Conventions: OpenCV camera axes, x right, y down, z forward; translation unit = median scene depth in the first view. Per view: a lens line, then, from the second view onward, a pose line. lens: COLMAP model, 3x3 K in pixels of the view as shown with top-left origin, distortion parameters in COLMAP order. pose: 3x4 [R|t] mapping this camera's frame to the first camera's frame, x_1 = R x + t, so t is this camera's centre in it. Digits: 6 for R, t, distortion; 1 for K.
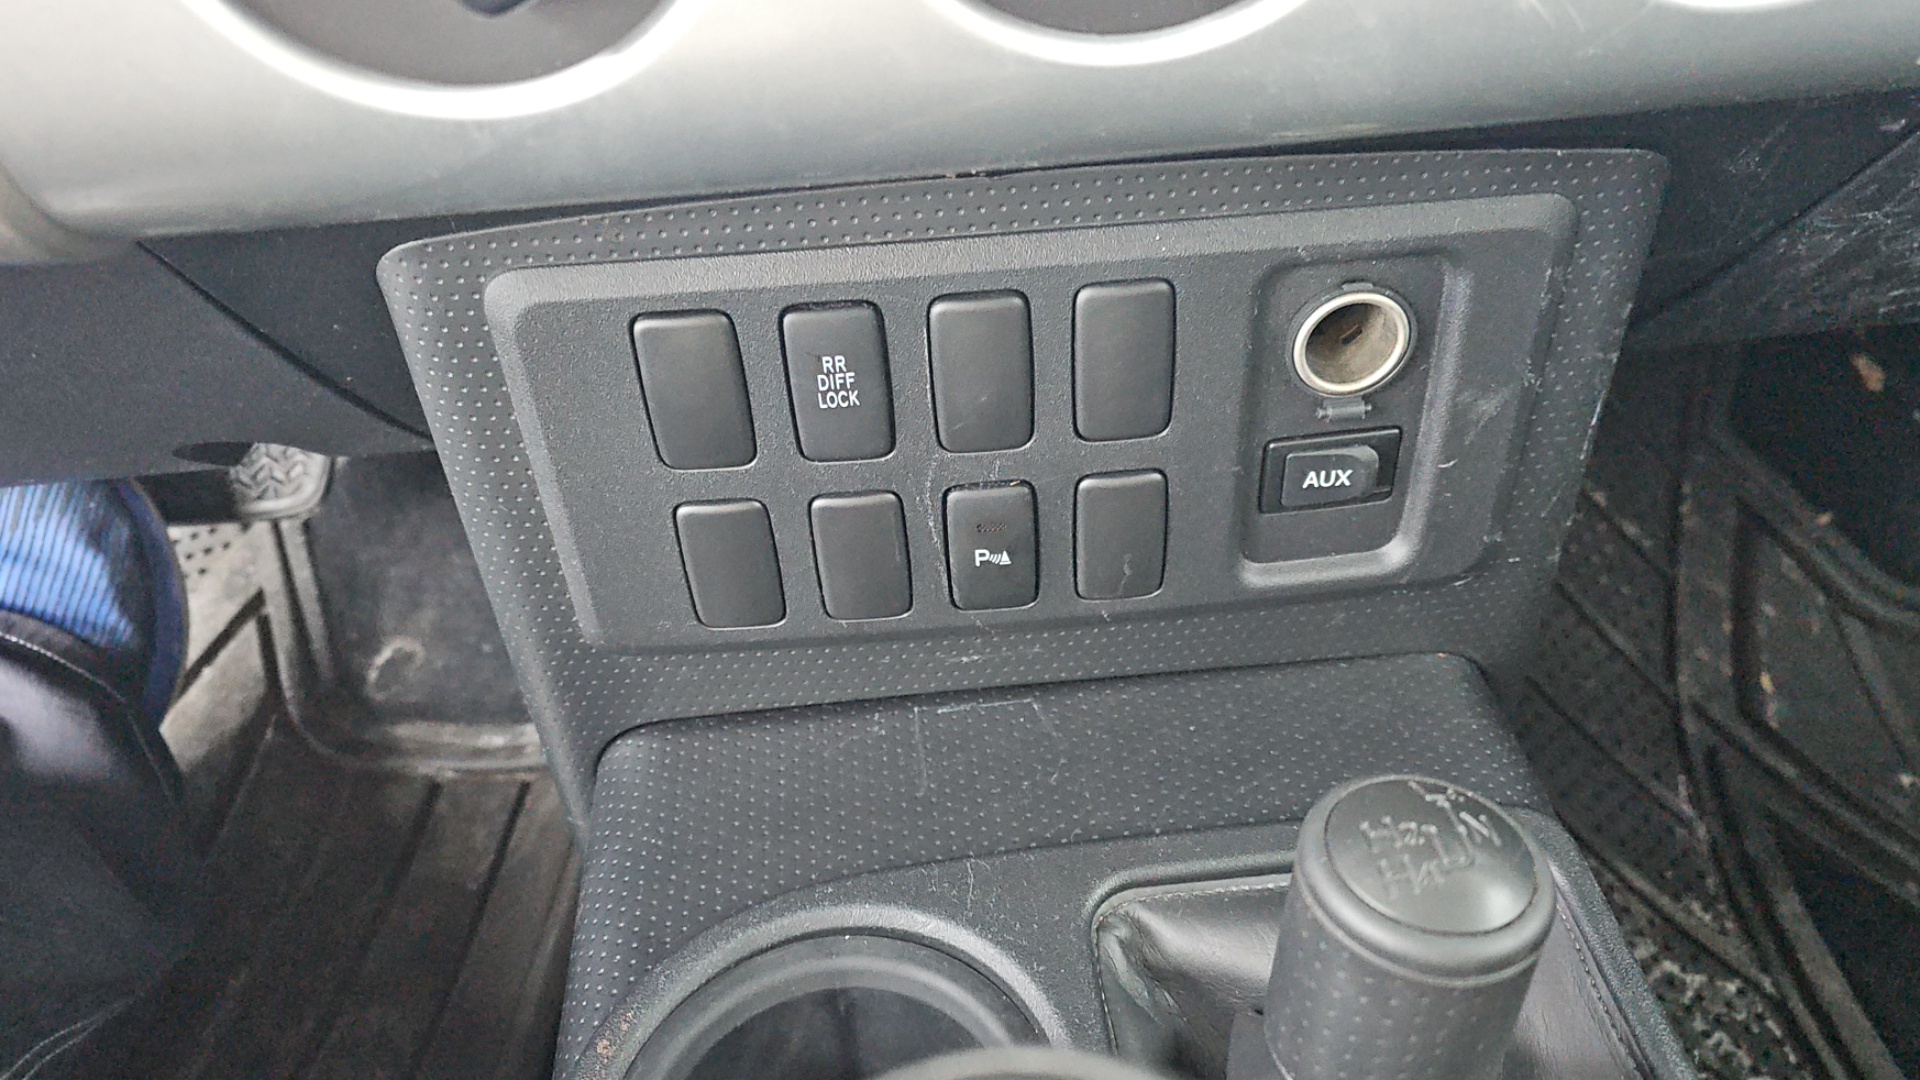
lens RADIAL K [[1401.7, 0, 948.5], [0, 1401.7, 538.1], [0, 0, 1]] dist [0.095013, -0.110241]
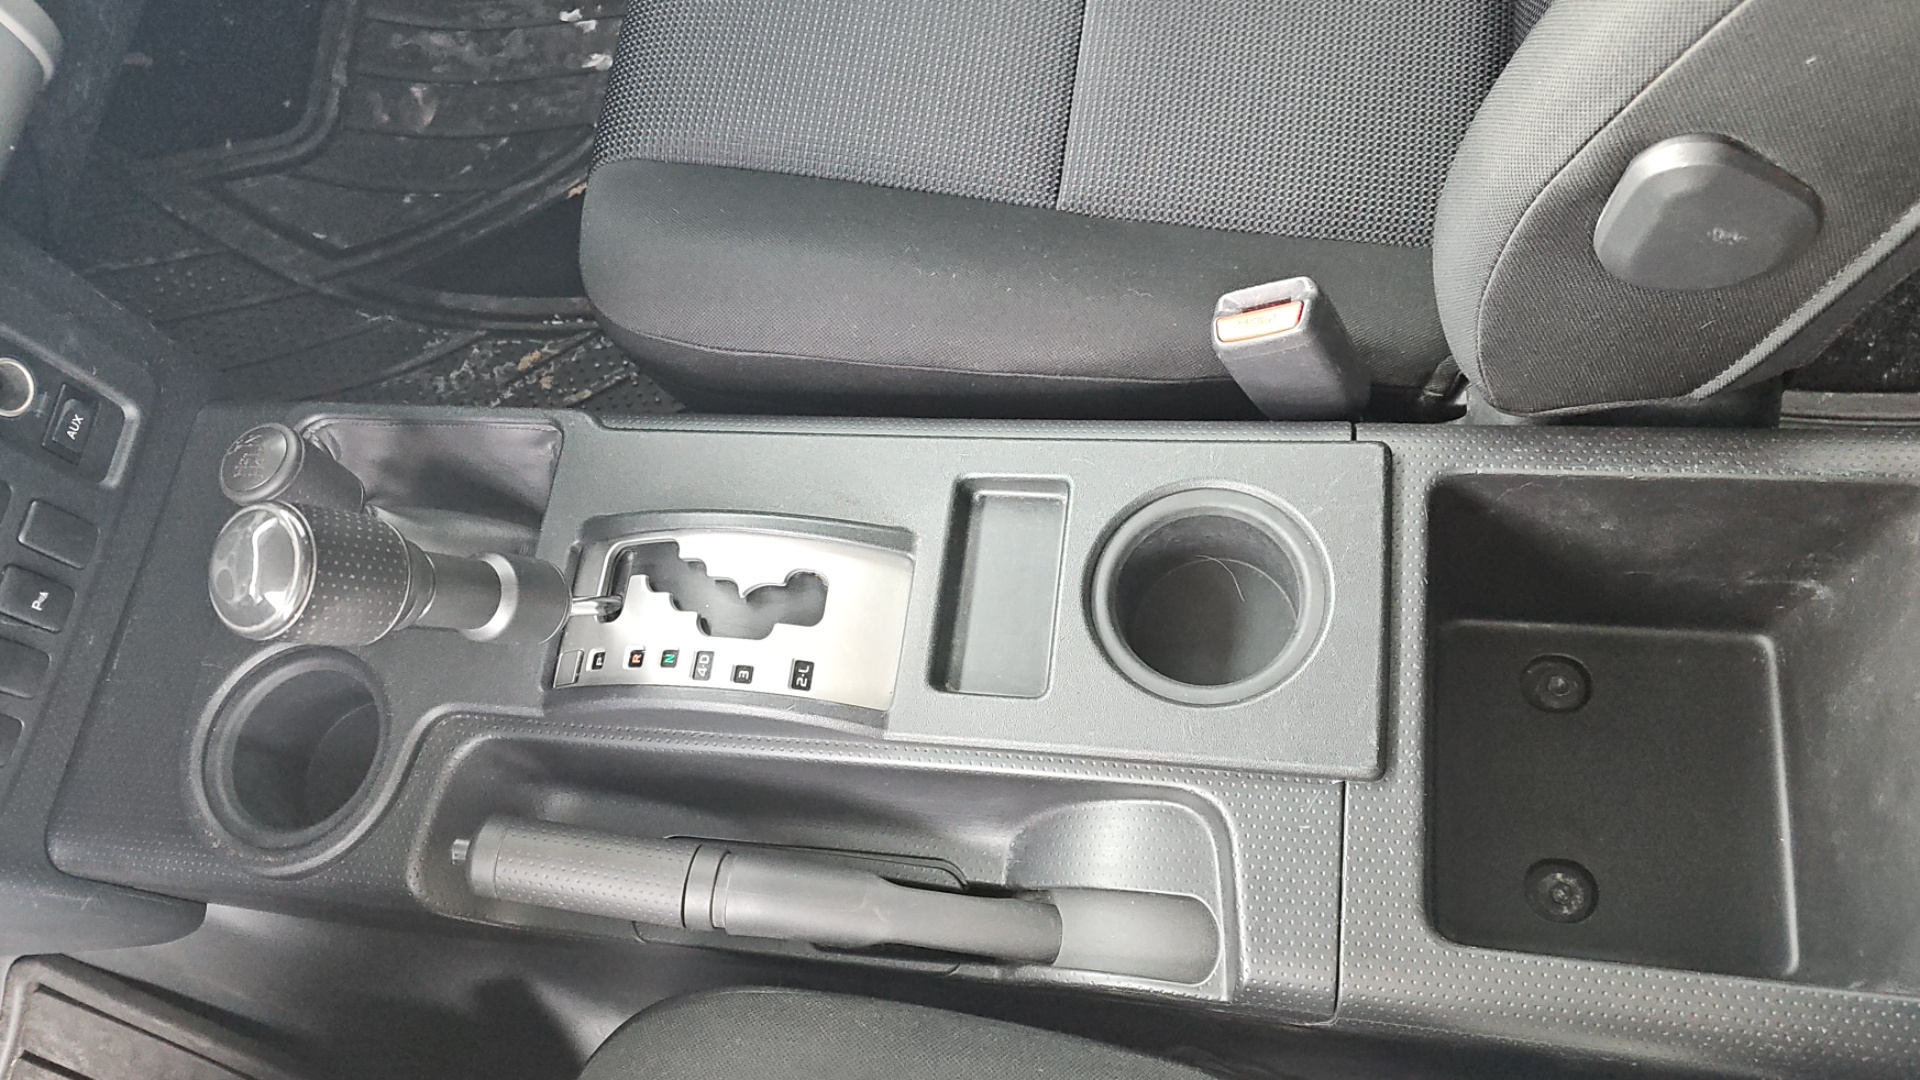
lens RADIAL K [[1401.7, 0, 948.5], [0, 1401.7, 538.1], [0, 0, 1]] dist [0.095013, -0.110241]
pose [[0.221510, -0.901824, 0.371009, -0.188887], [0.770540, 0.395047, 0.500205, -0.022584], [-0.597663, 0.175077, 0.782398, -0.697692]]
